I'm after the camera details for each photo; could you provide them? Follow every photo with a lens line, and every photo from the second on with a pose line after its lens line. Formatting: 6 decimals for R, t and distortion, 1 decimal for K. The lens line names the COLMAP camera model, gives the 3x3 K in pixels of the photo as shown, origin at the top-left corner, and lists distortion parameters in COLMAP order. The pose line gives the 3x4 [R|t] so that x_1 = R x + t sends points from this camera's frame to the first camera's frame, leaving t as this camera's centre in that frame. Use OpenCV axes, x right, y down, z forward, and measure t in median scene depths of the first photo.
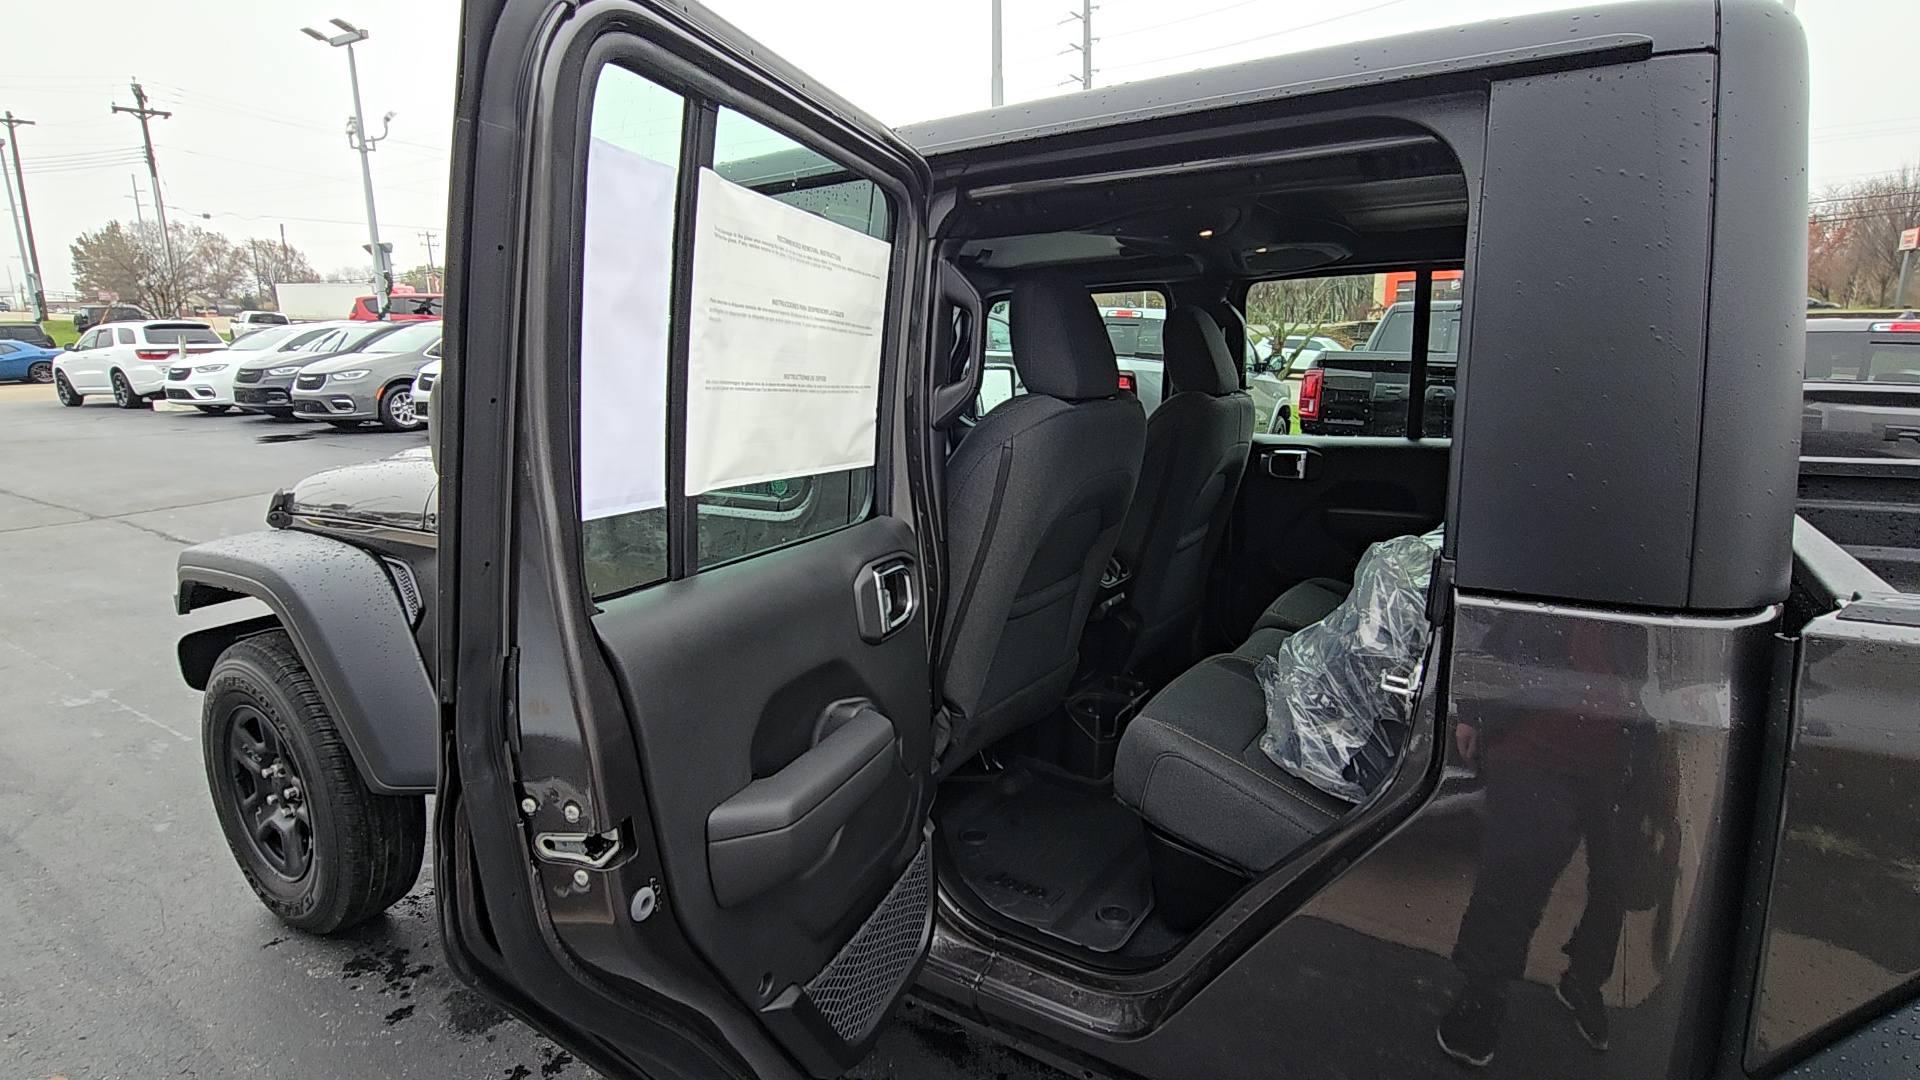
lens RADIAL K [[965.4, 0, 951.4], [0, 965.4, 545.5], [0, 0, 1]] dist [0.000466, -0.000860]
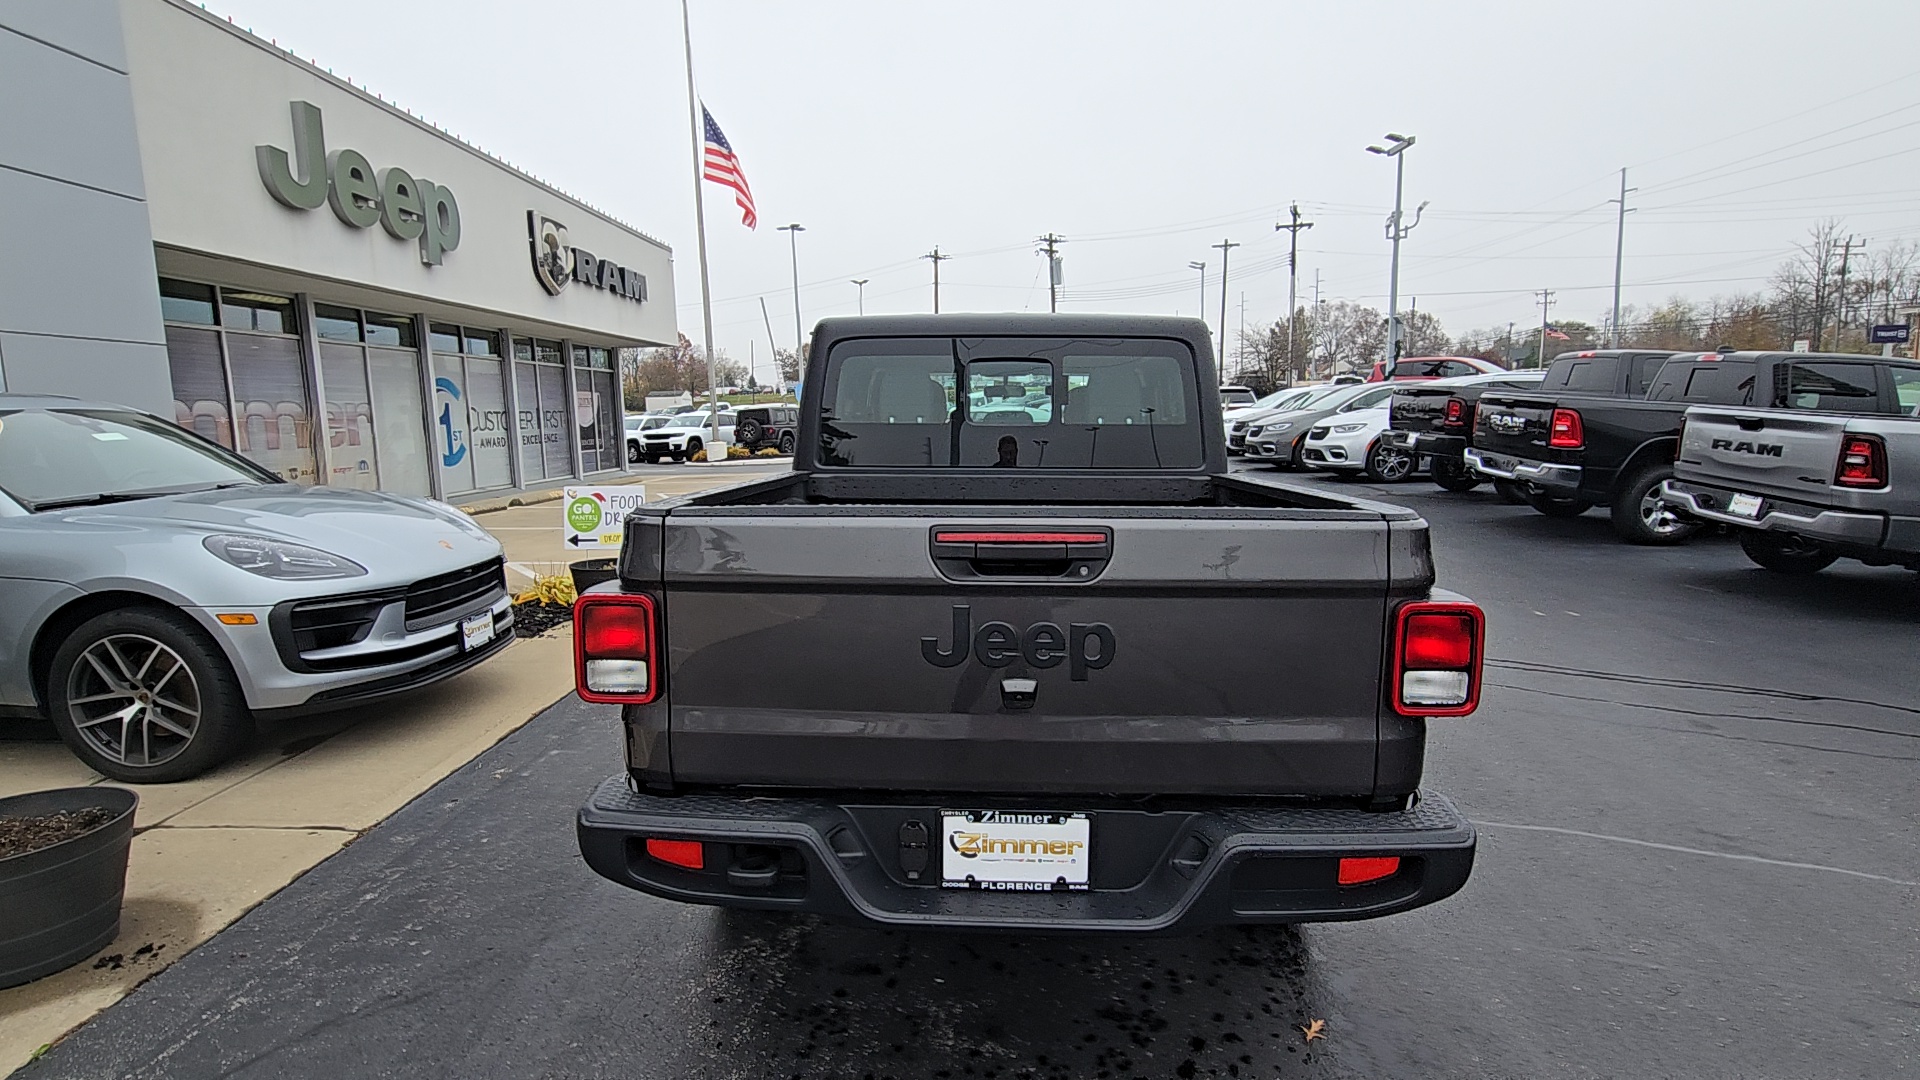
lens RADIAL K [[965.4, 0, 952.2], [0, 965.4, 550.8], [0, 0, 1]] dist [0.000466, -0.000860]
pose [[0.504213, 0.125509, -0.854410, 0.192522], [-0.170035, 0.984443, 0.044268, 0.003925], [0.846674, 0.122959, 0.517710, -0.020155]]
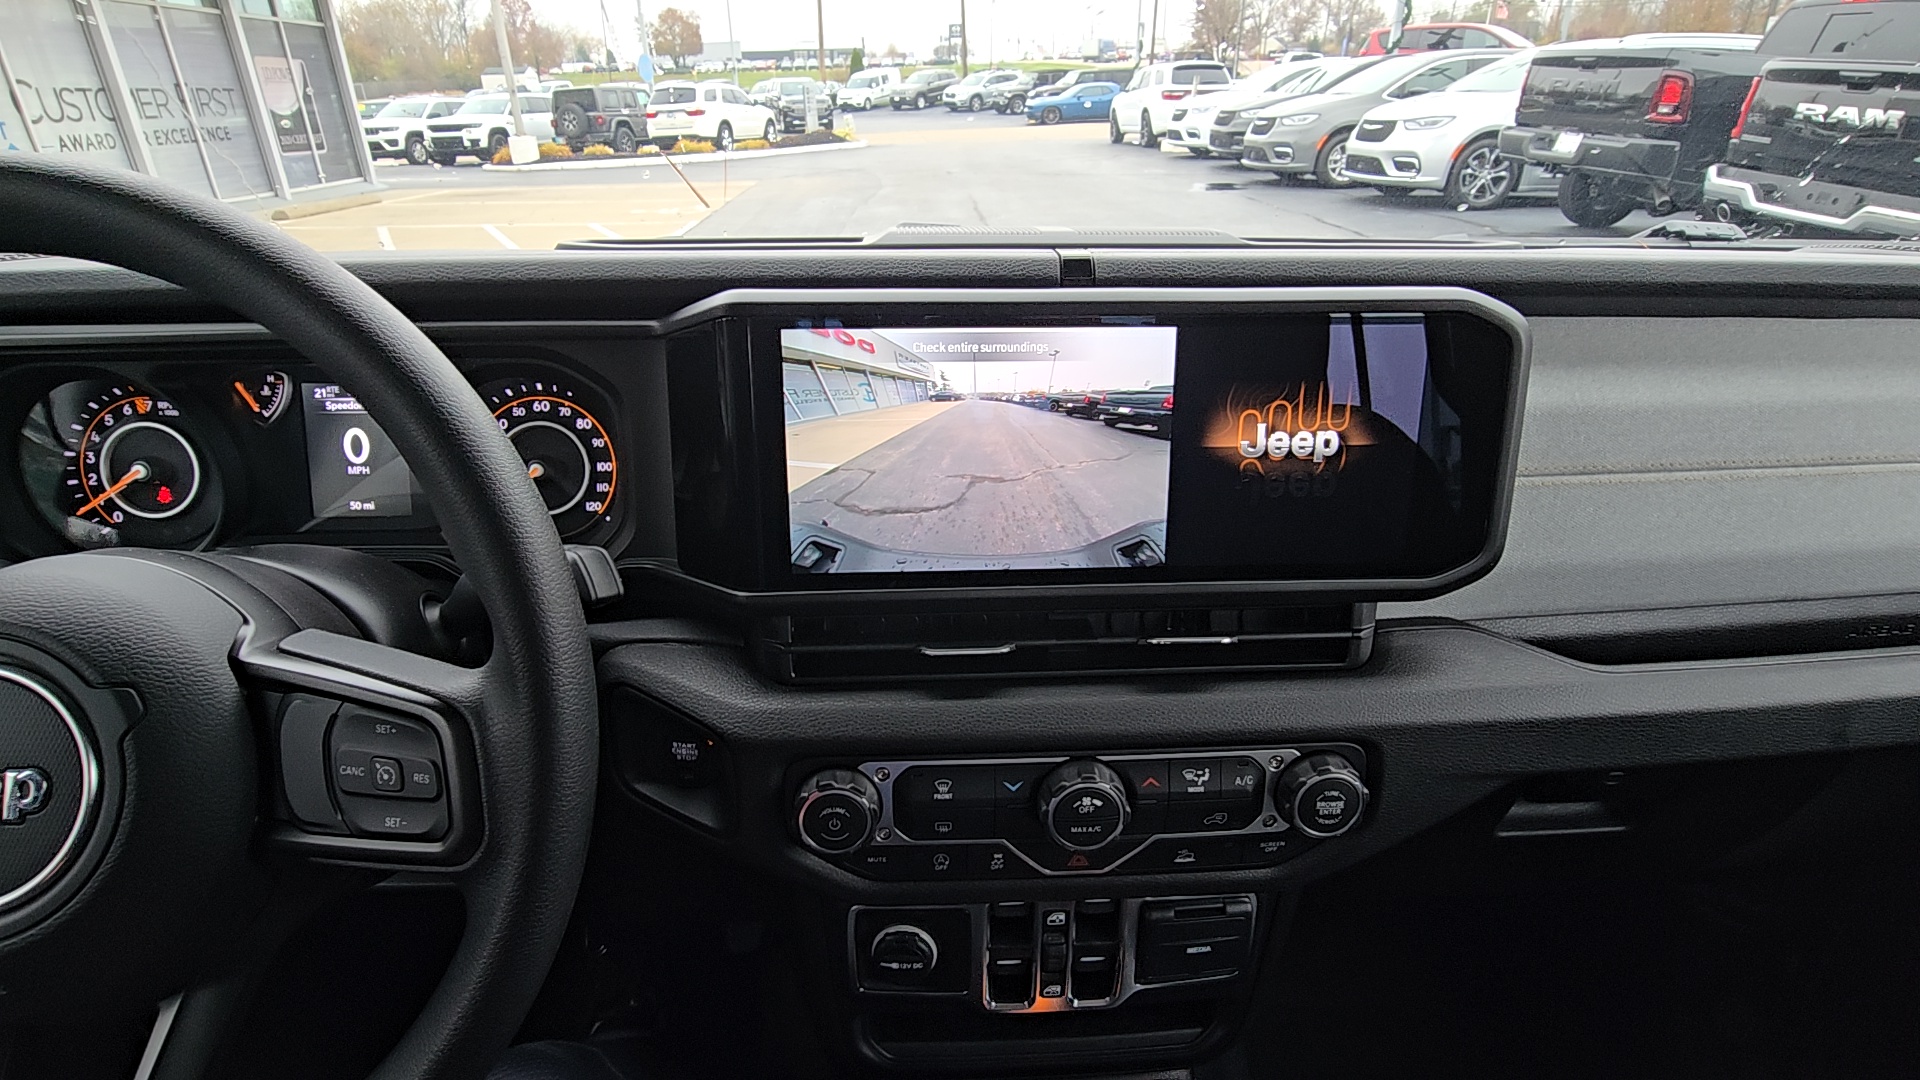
lens RADIAL K [[965.4, 0, 950.5], [0, 965.4, 547.3], [0, 0, 1]] dist [0.000466, -0.000860]
pose [[0.587003, 0.347624, -0.731154, -0.002413], [-0.165327, 0.935561, 0.312076, -0.018250], [0.792524, -0.062310, 0.606649, 0.101080]]
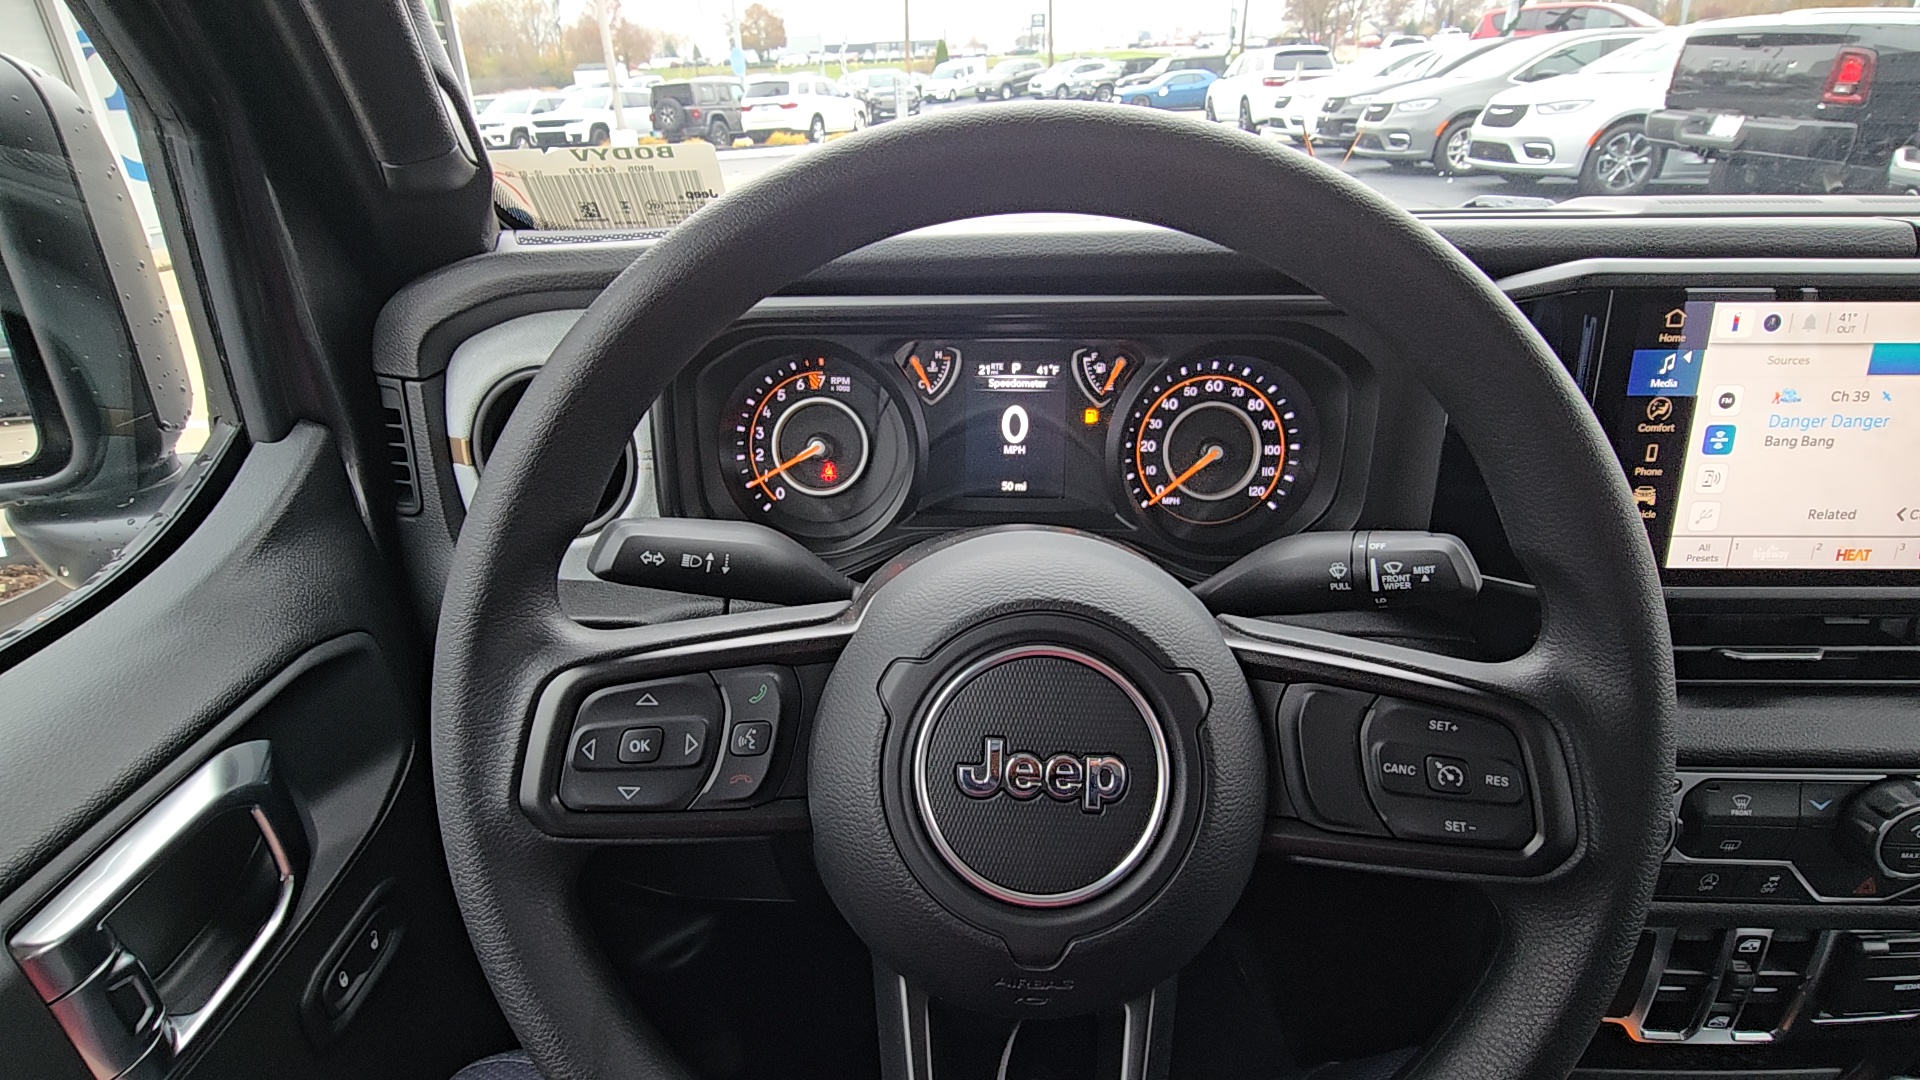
lens RADIAL K [[965.4, 0, 950.3], [0, 965.4, 549.1], [0, 0, 1]] dist [0.000466, -0.000860]
pose [[0.525505, 0.366444, -0.767830, -0.011867], [-0.162129, 0.929084, 0.332440, -0.015213], [0.835200, -0.050211, 0.547650, 0.089205]]
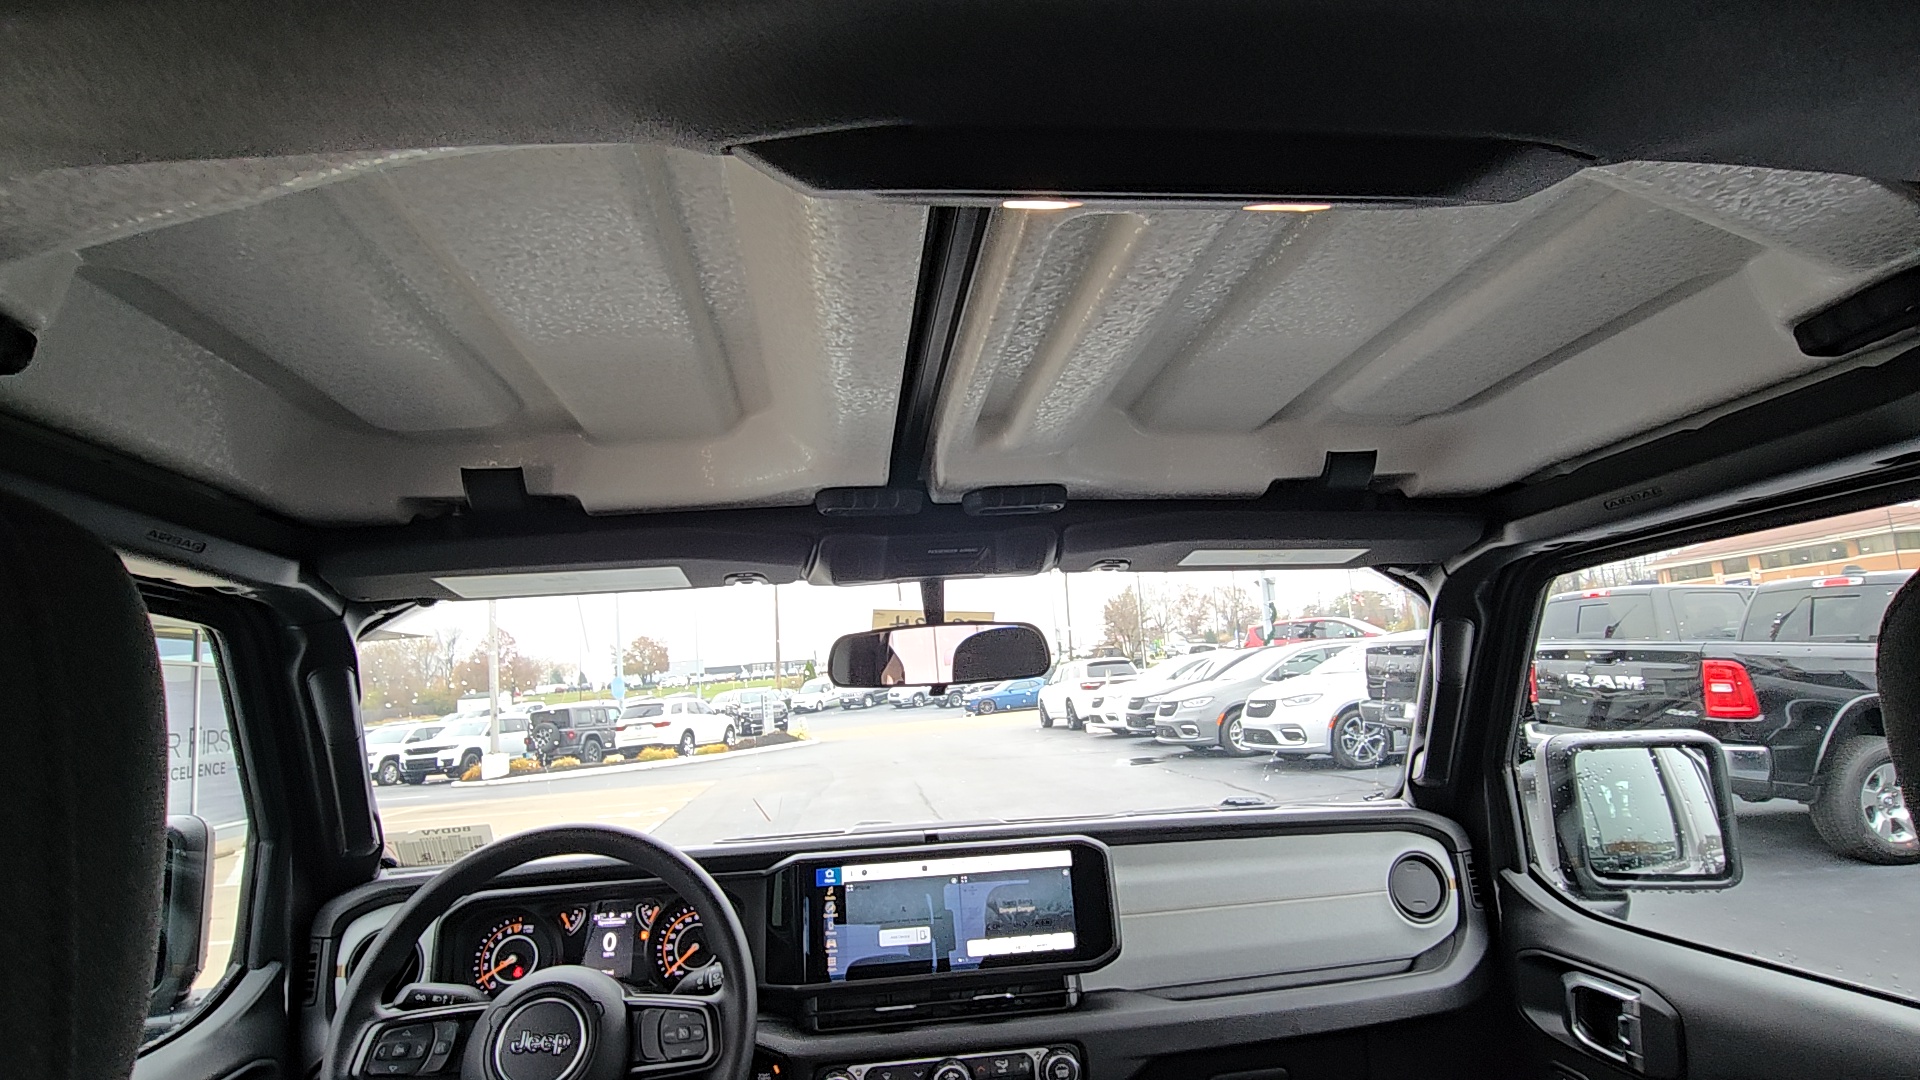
lens RADIAL K [[965.4, 0, 950.9], [0, 965.4, 550.6], [0, 0, 1]] dist [0.000466, -0.000860]
pose [[0.631455, -0.139820, -0.762703, 0.025895], [-0.105059, 0.959112, -0.262807, -0.019164], [0.768263, 0.246080, 0.590946, 0.081339]]
